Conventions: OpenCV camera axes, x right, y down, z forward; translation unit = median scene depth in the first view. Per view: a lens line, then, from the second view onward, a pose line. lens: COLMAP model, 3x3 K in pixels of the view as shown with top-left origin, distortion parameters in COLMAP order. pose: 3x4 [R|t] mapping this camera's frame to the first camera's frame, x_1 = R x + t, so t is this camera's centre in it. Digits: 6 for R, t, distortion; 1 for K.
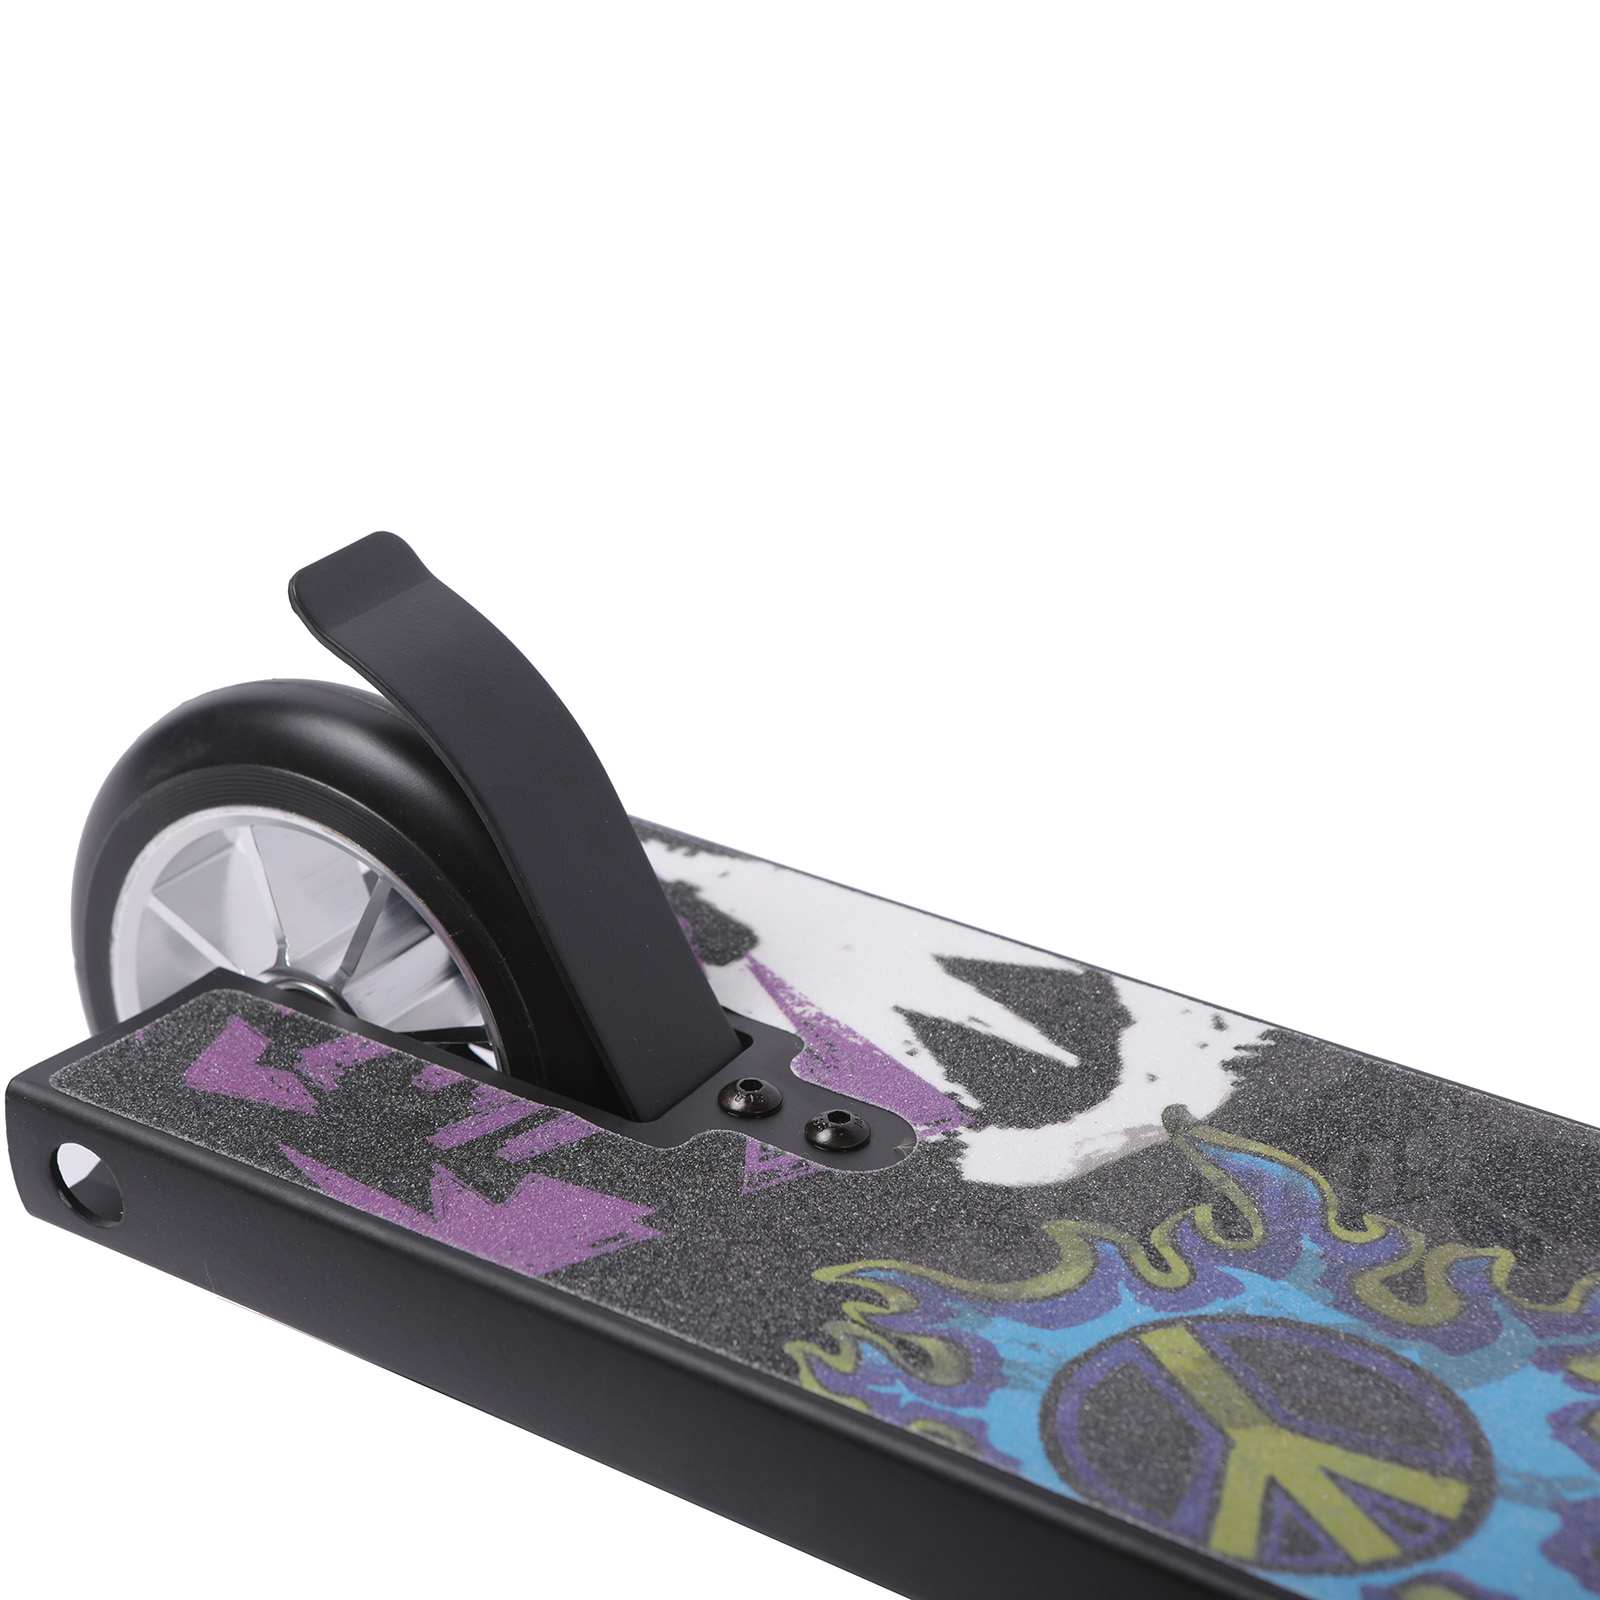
lens RADIAL K [[3549.9, 0, 795.0], [0, 3549.9, 803.7], [0, 0, 1]] dist [0.170072, 0.000000]
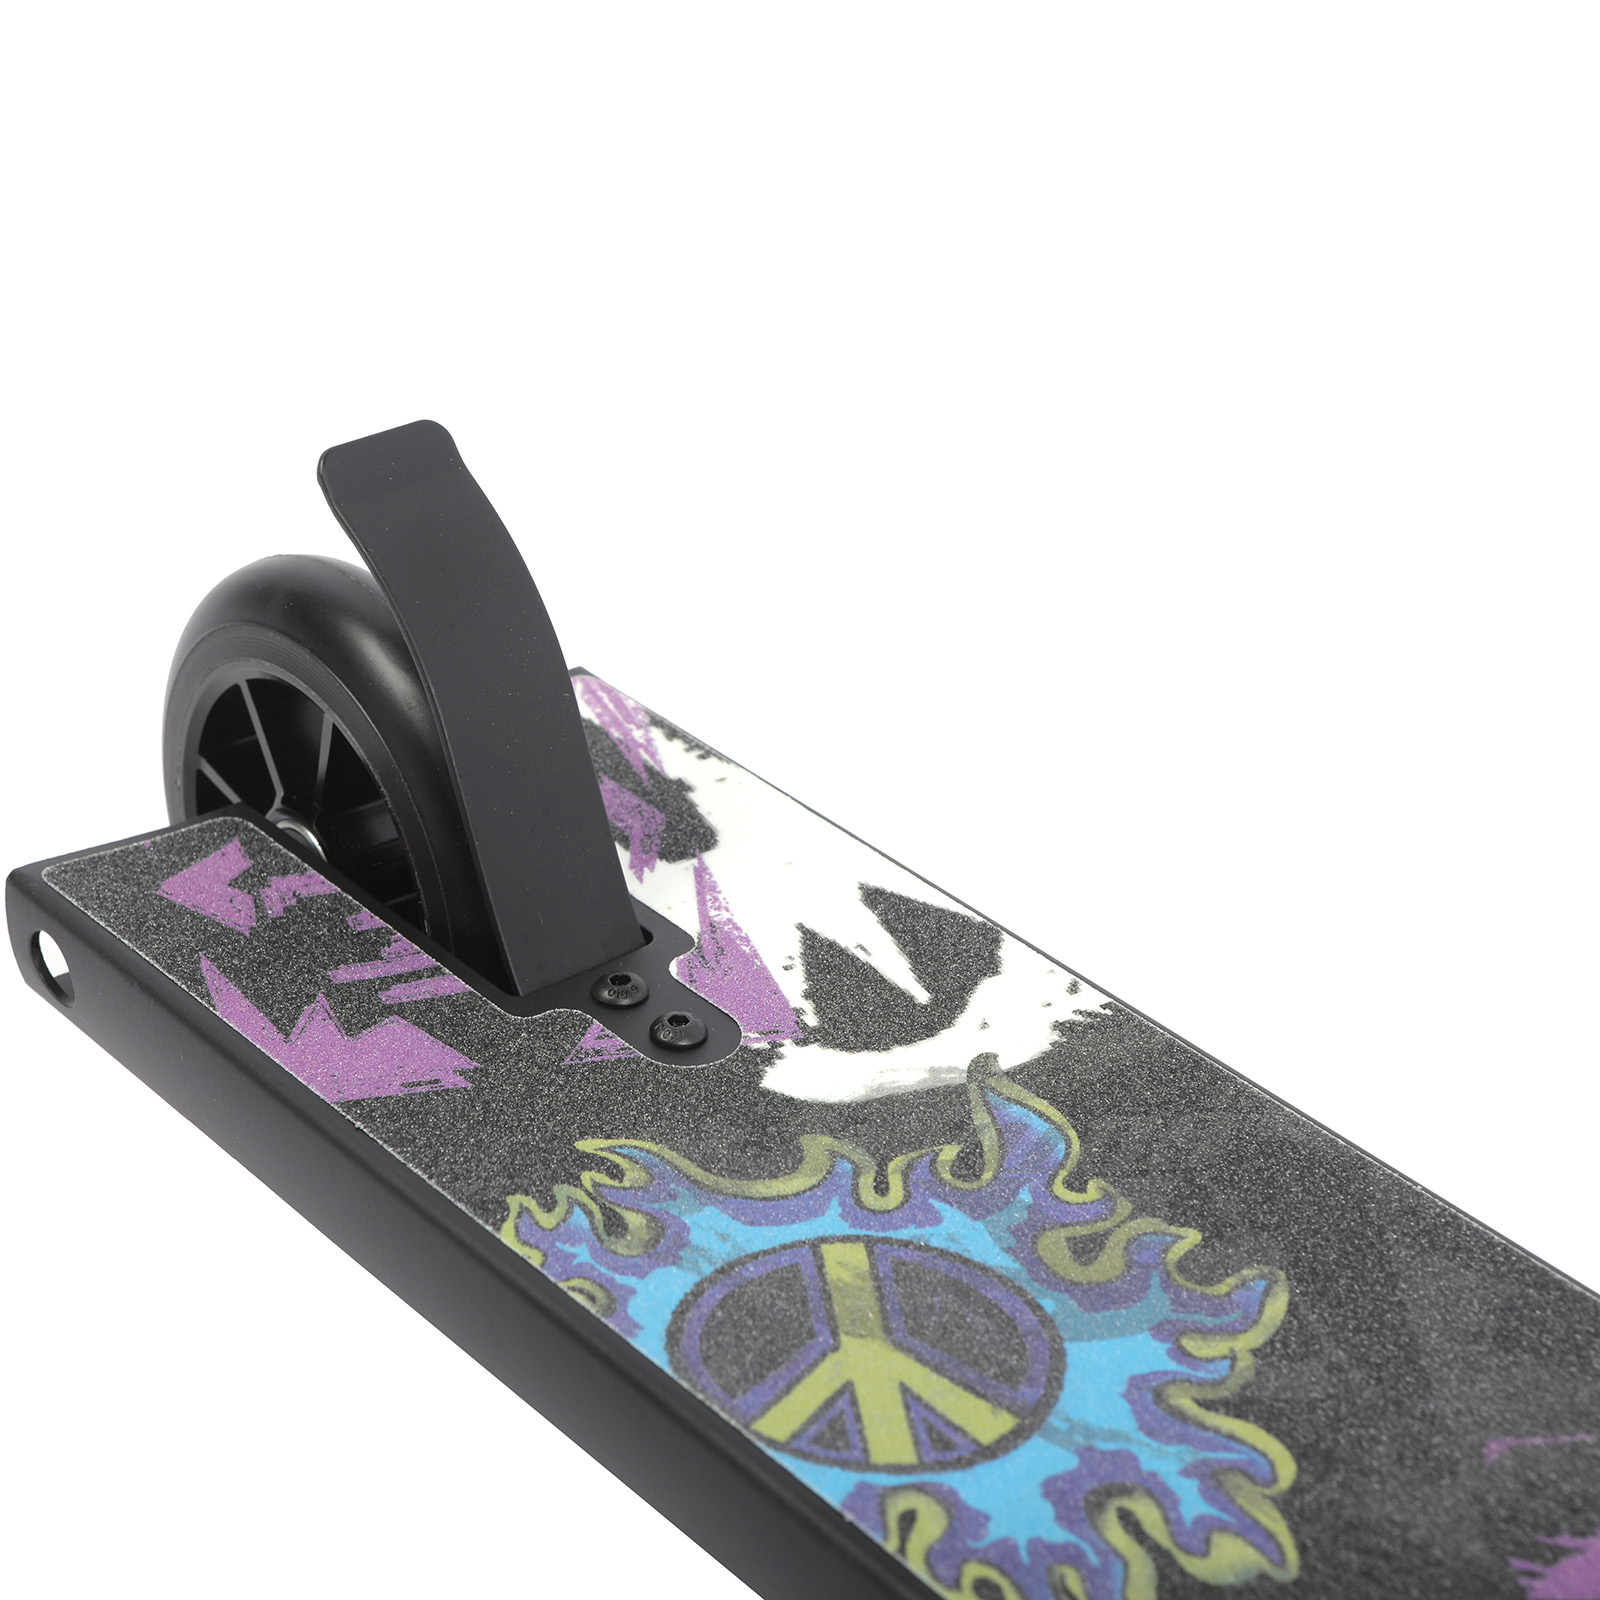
lens RADIAL K [[4279.2, 0, 797.2], [0, 4279.2, 795.8], [0, 0, 1]] dist [0.281593, 0.000000]
pose [[0.947457, 0.148415, -0.283369, 0.413664], [-0.138736, 0.988854, 0.054044, -0.053932], [0.288232, -0.011891, 0.957487, -0.246403]]
